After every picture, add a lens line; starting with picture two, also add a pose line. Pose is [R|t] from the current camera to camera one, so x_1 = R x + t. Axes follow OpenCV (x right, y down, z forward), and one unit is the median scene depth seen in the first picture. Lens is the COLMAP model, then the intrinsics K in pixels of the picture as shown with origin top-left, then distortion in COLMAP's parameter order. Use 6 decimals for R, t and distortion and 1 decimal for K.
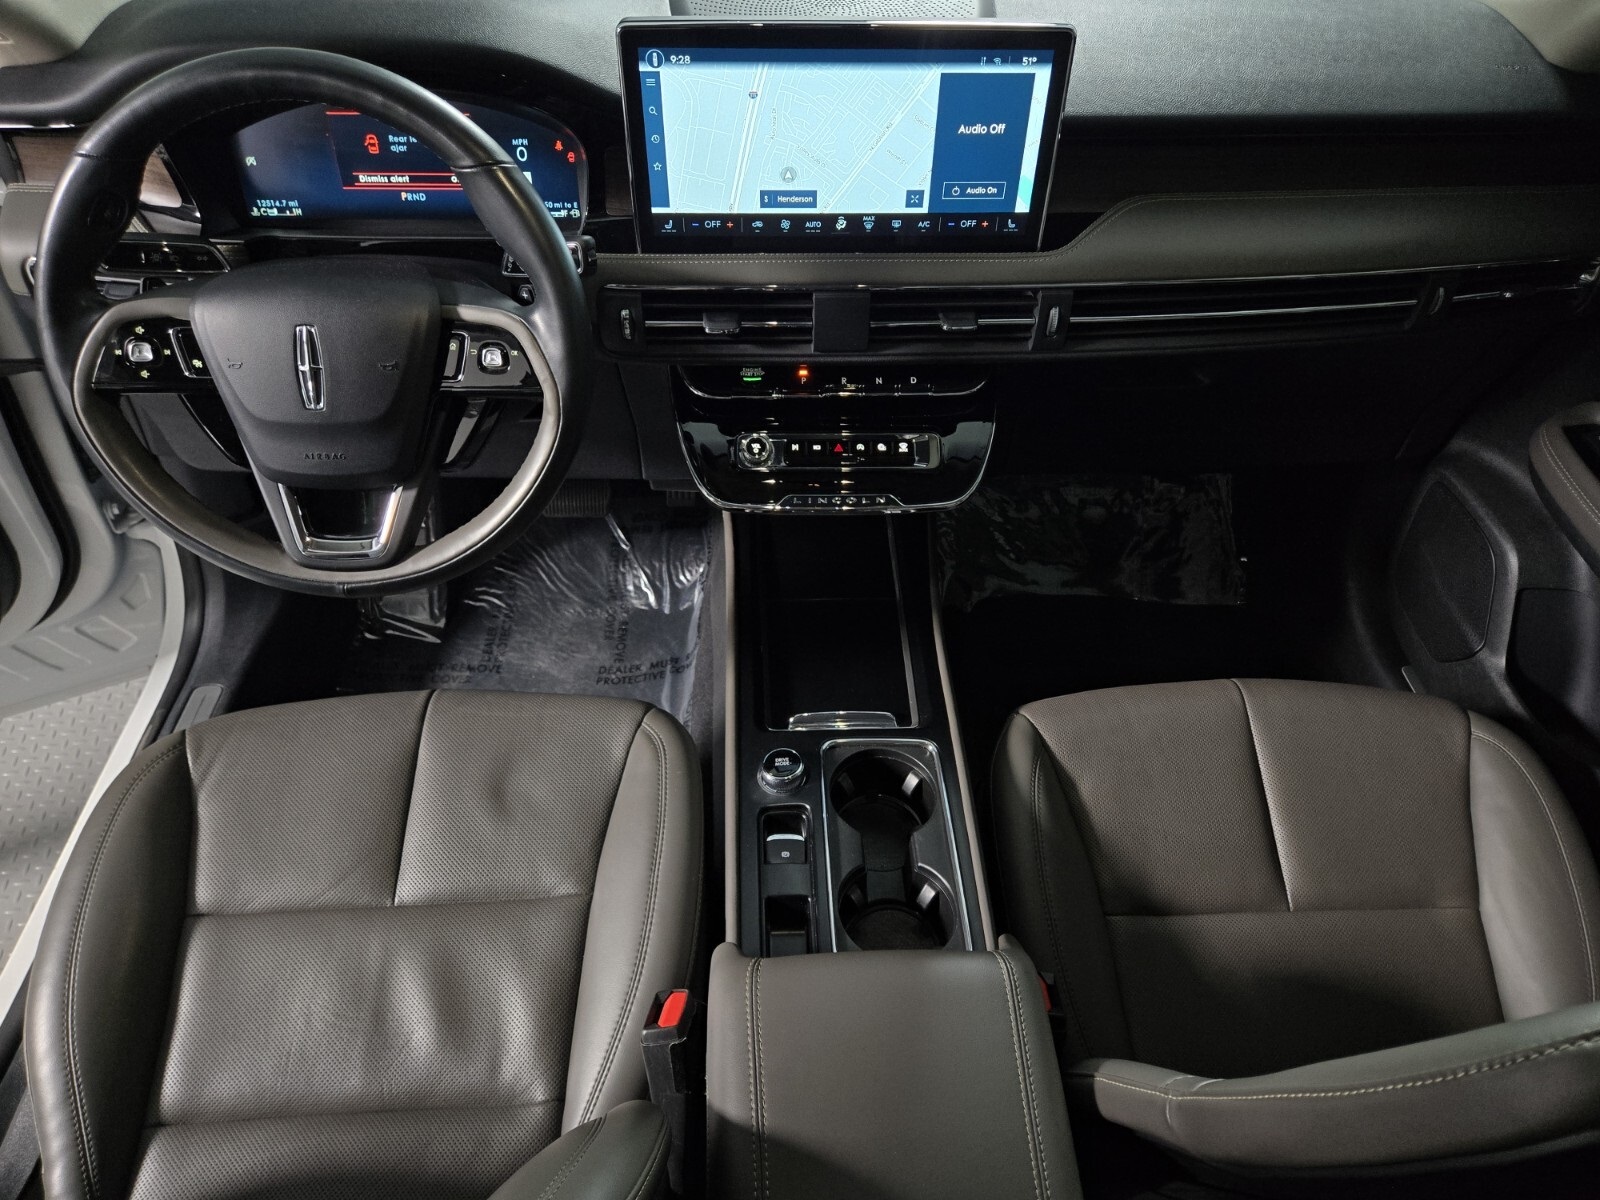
lens RADIAL K [[1094.5, 0, 801.1], [0, 1094.5, 641.6], [0, 0, 1]] dist [0.060957, -0.056091]
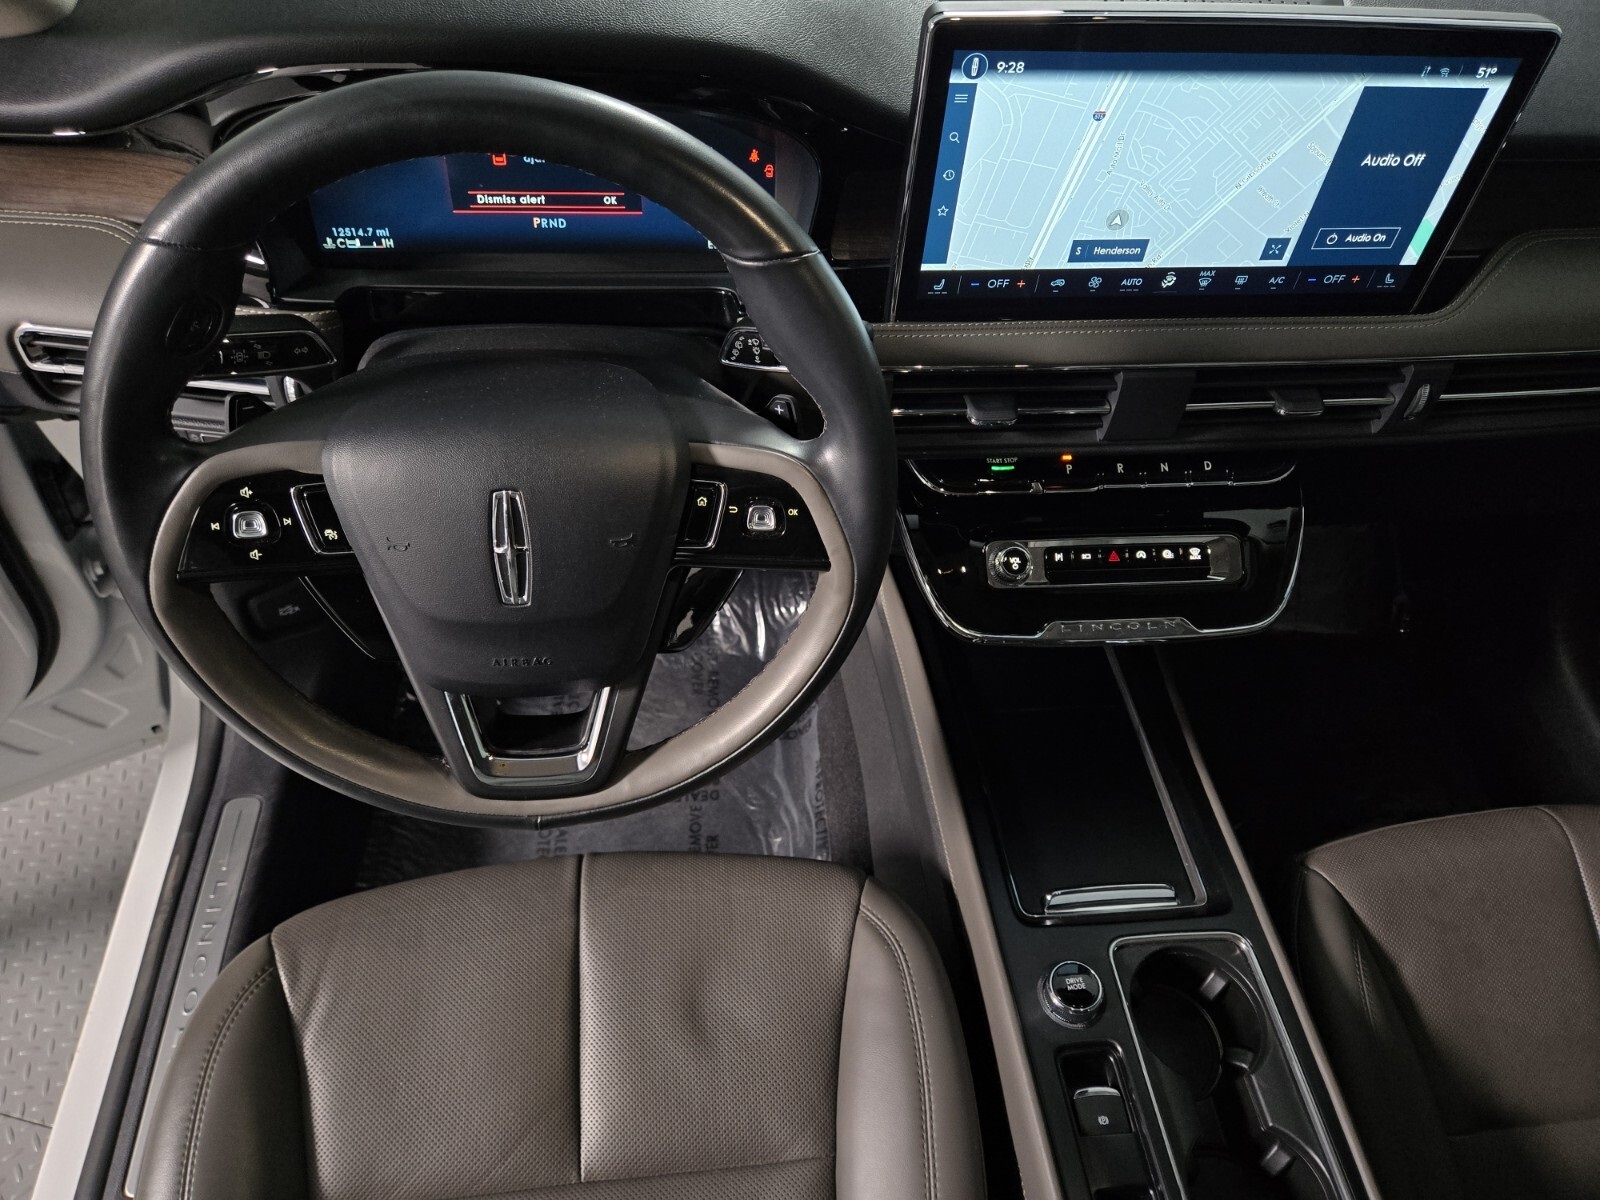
lens RADIAL K [[1094.5, 0, 801.1], [0, 1094.5, 641.6], [0, 0, 1]] dist [0.060957, -0.056091]
pose [[0.997508, -0.021074, 0.067332, -0.265858], [0.014531, 0.995253, 0.096229, -0.215835], [-0.069040, -0.095010, 0.993079, 0.263373]]
